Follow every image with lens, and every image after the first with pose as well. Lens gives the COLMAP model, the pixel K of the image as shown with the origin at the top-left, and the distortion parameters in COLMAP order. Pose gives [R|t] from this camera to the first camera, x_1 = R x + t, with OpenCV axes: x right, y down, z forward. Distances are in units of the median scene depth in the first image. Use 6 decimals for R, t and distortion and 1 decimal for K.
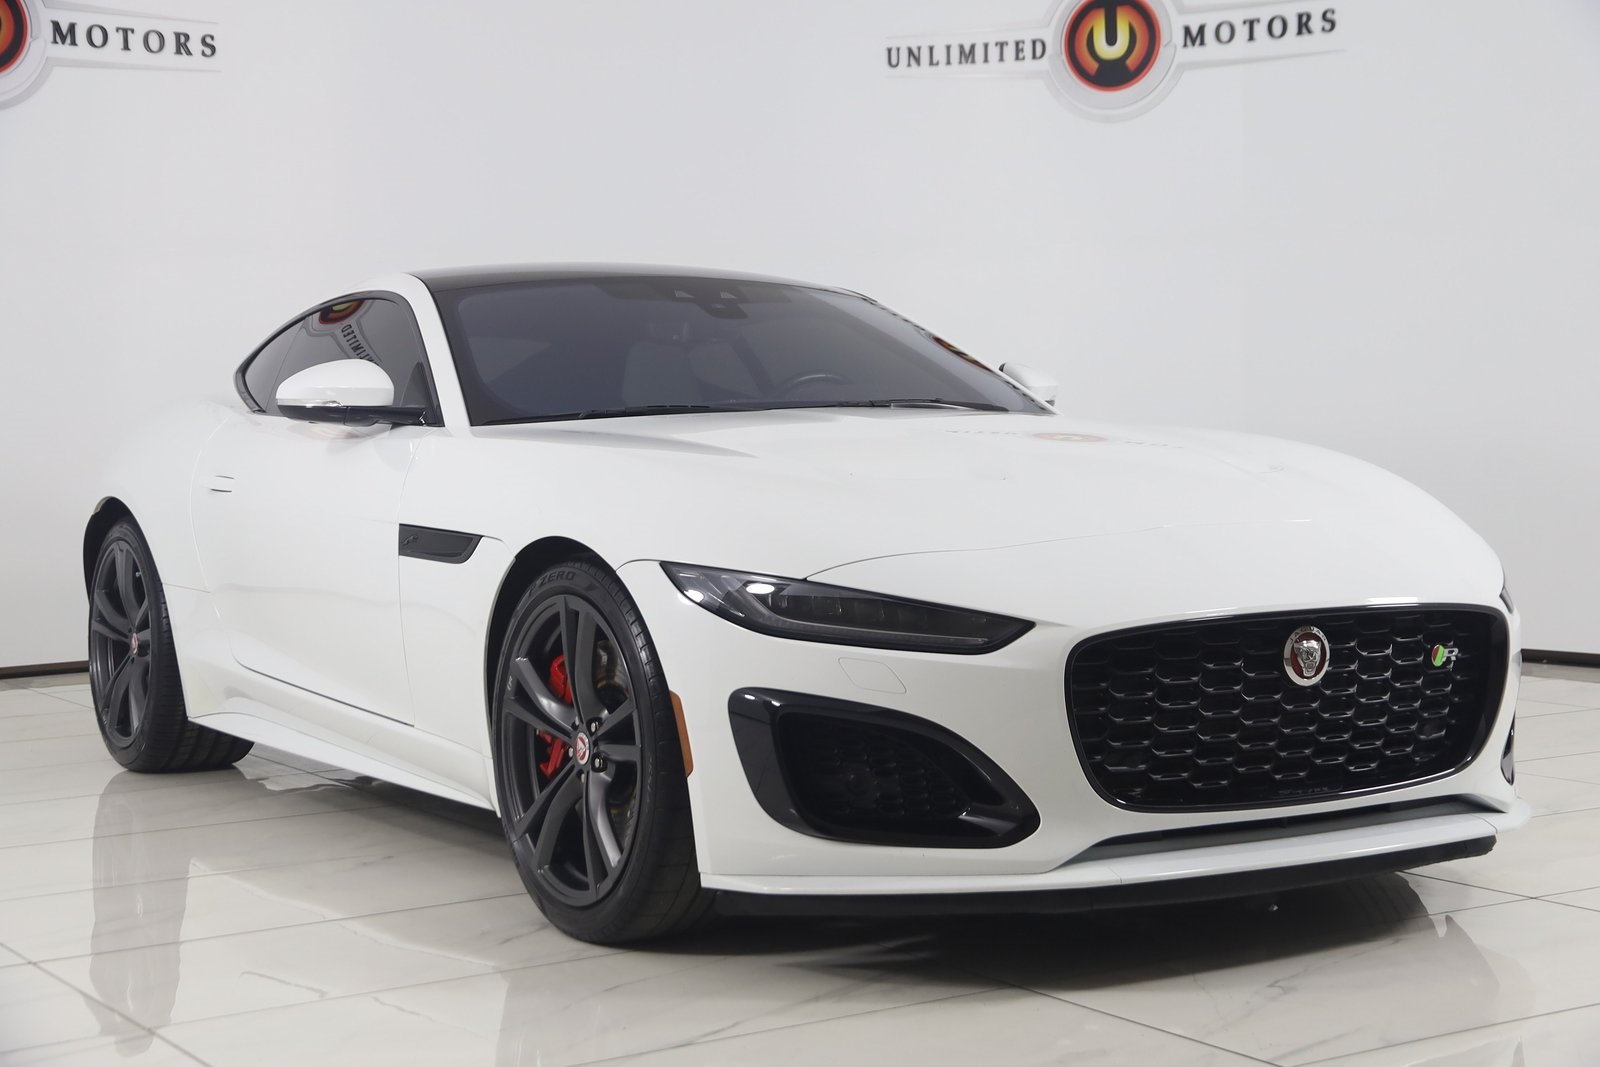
lens RADIAL K [[2330.0, 0, 800.0], [0, 2330.0, 533.5], [0, 0, 1]] dist [0.104716, 0.112967]
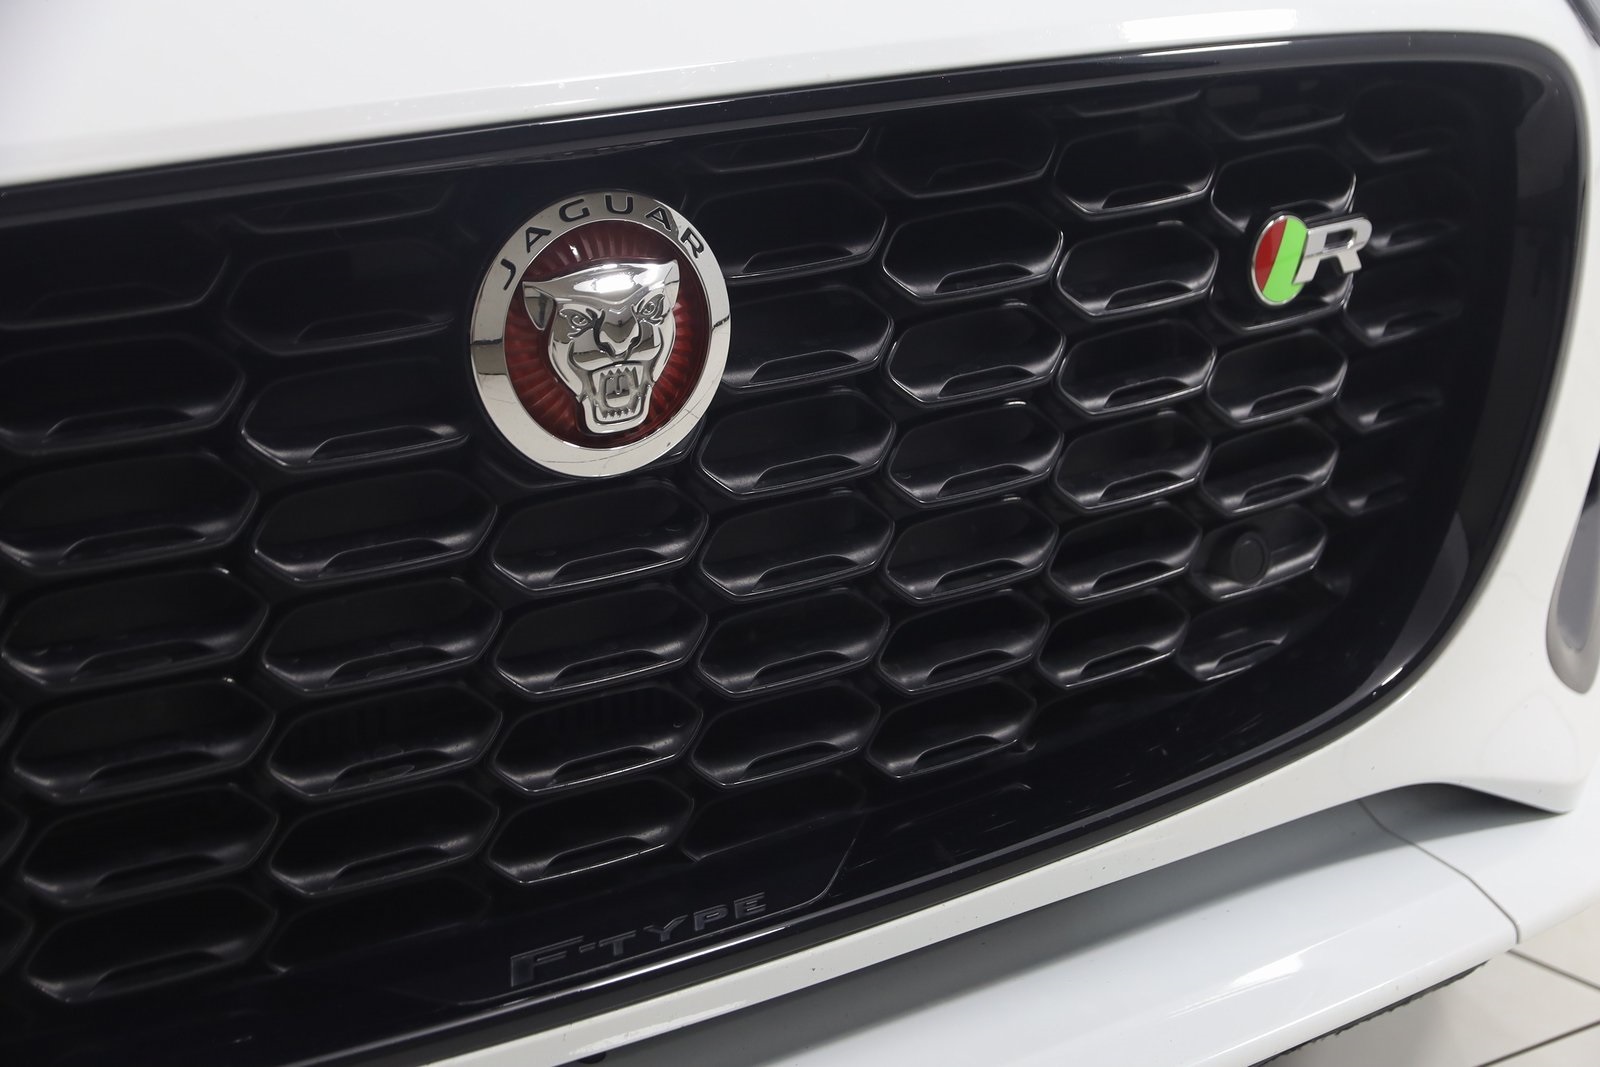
lens RADIAL K [[2876.6, 0, 800.0], [0, 2876.6, 533.5], [0, 0, 1]] dist [0.231992, -0.014498]
pose [[0.999069, -0.042906, 0.004424, 0.223303], [0.041023, 0.976870, 0.209862, 0.015729], [-0.013326, -0.209485, 0.977721, 0.717693]]
